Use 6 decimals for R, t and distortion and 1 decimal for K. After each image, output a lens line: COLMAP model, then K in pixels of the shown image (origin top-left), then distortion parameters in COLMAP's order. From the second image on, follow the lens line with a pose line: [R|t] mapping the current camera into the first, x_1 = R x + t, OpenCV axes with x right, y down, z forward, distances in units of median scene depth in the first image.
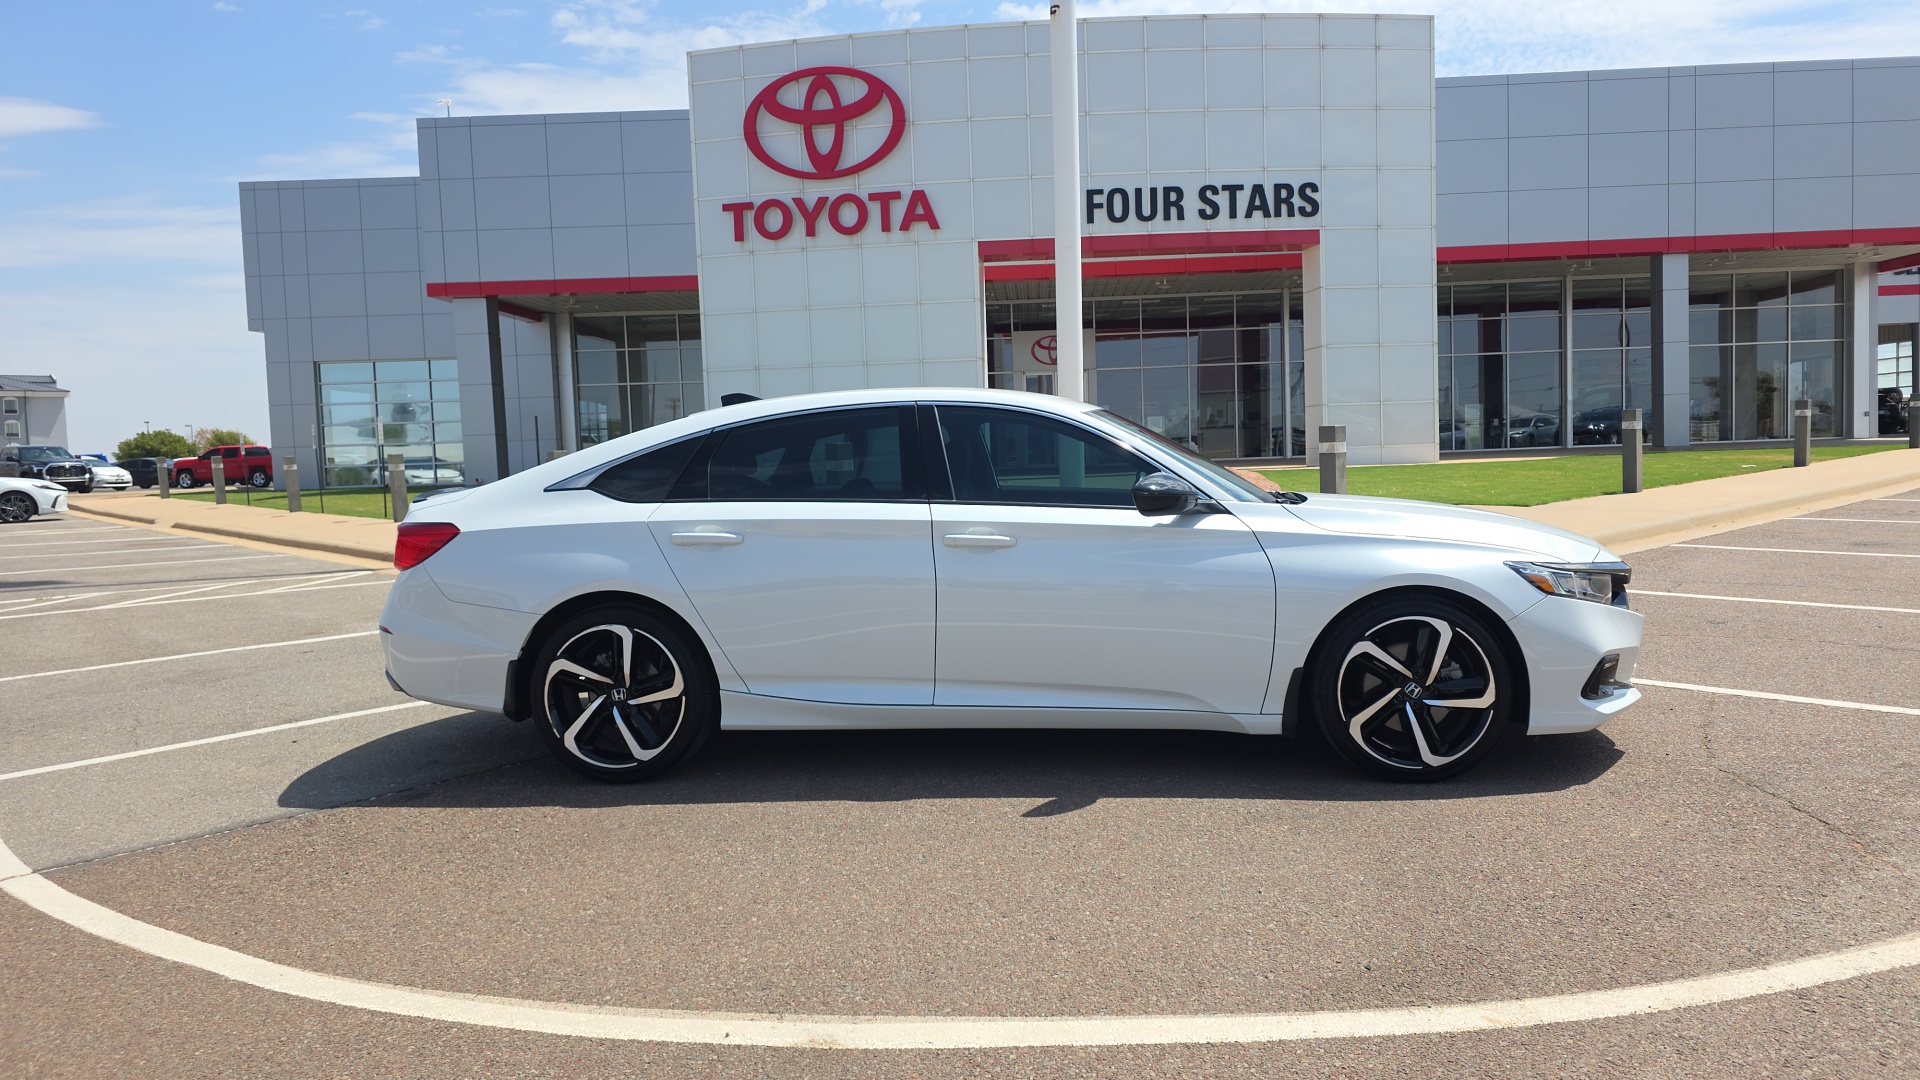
lens RADIAL K [[1315.6, 0, 1002.5], [0, 1315.6, 535.9], [0, 0, 1]] dist [0.061154, -0.083701]
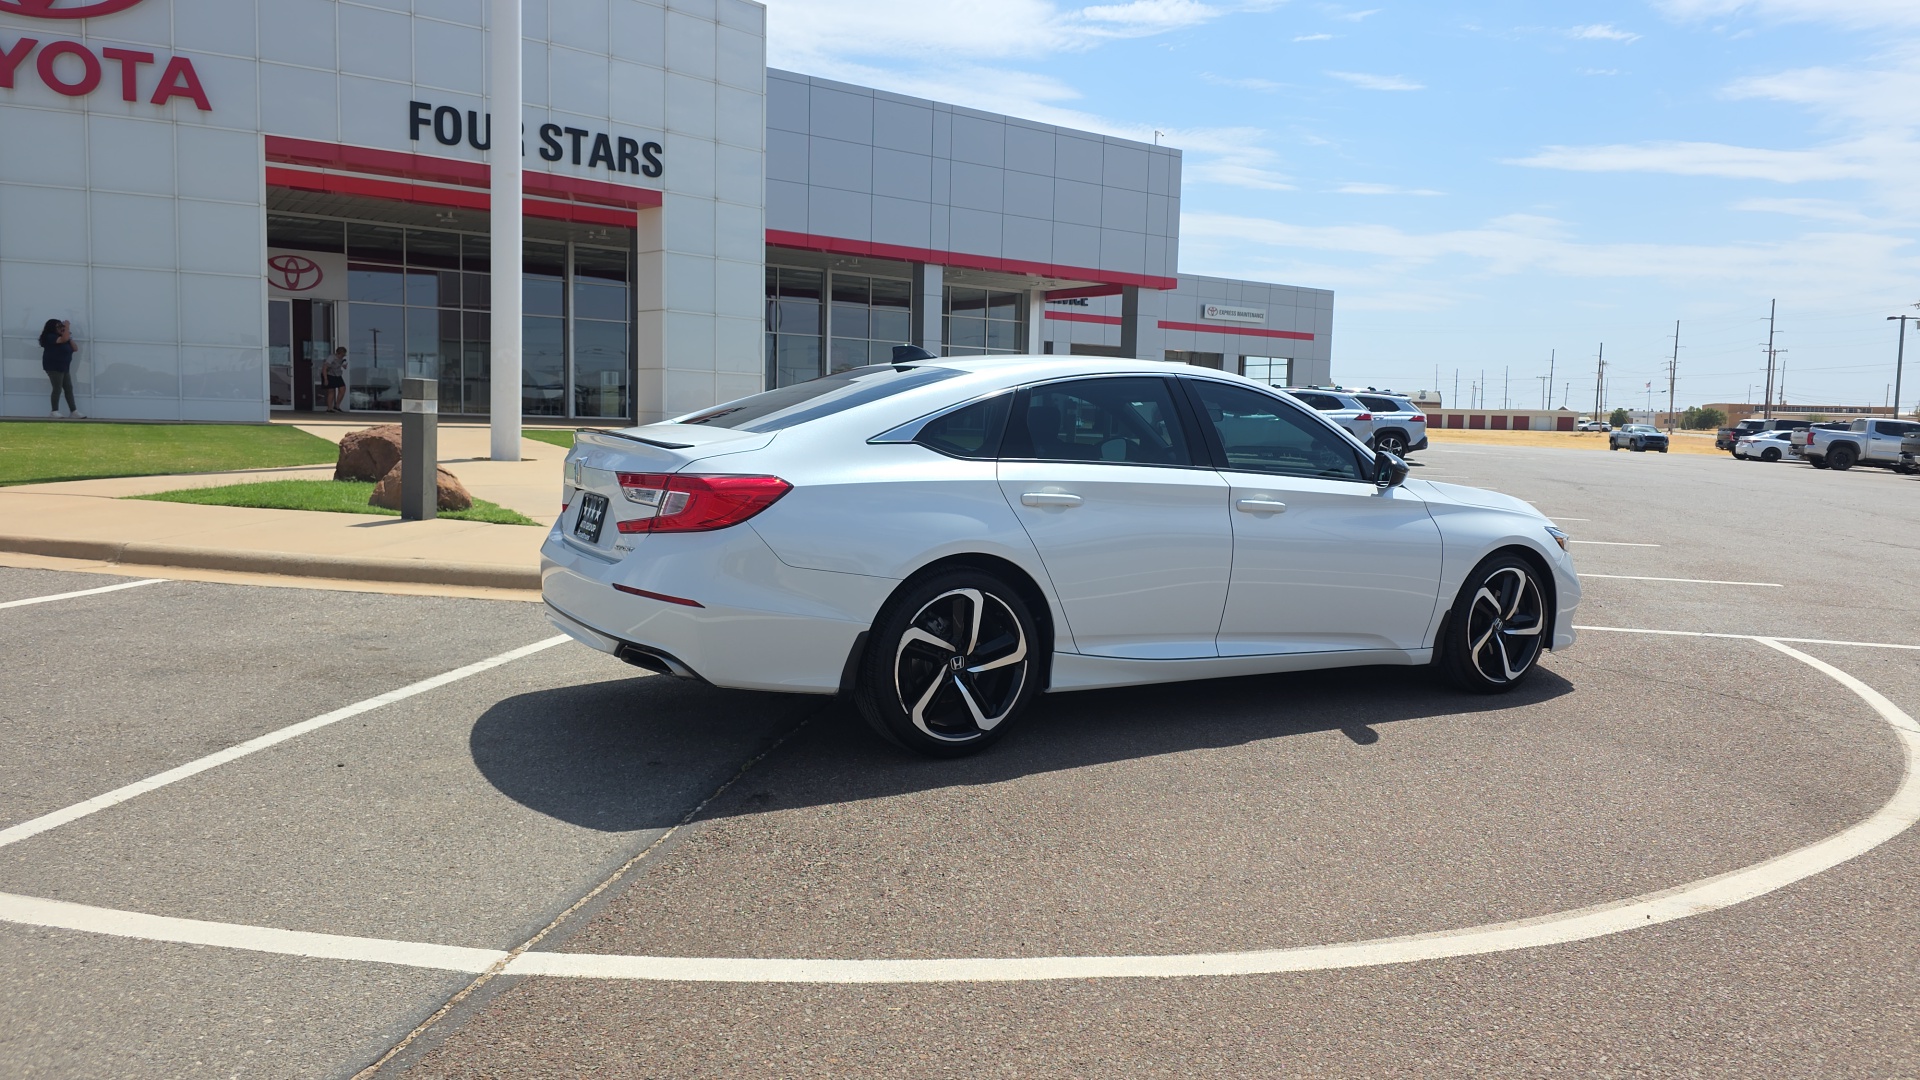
lens RADIAL K [[1315.6, 0, 1002.5], [0, 1315.6, 535.9], [0, 0, 1]] dist [0.061154, -0.083701]
pose [[0.780785, 0.003099, 0.624793, -0.181474], [-0.019824, 0.999607, 0.019815, 0.002324], [-0.624486, -0.027857, 0.780539, 0.054646]]
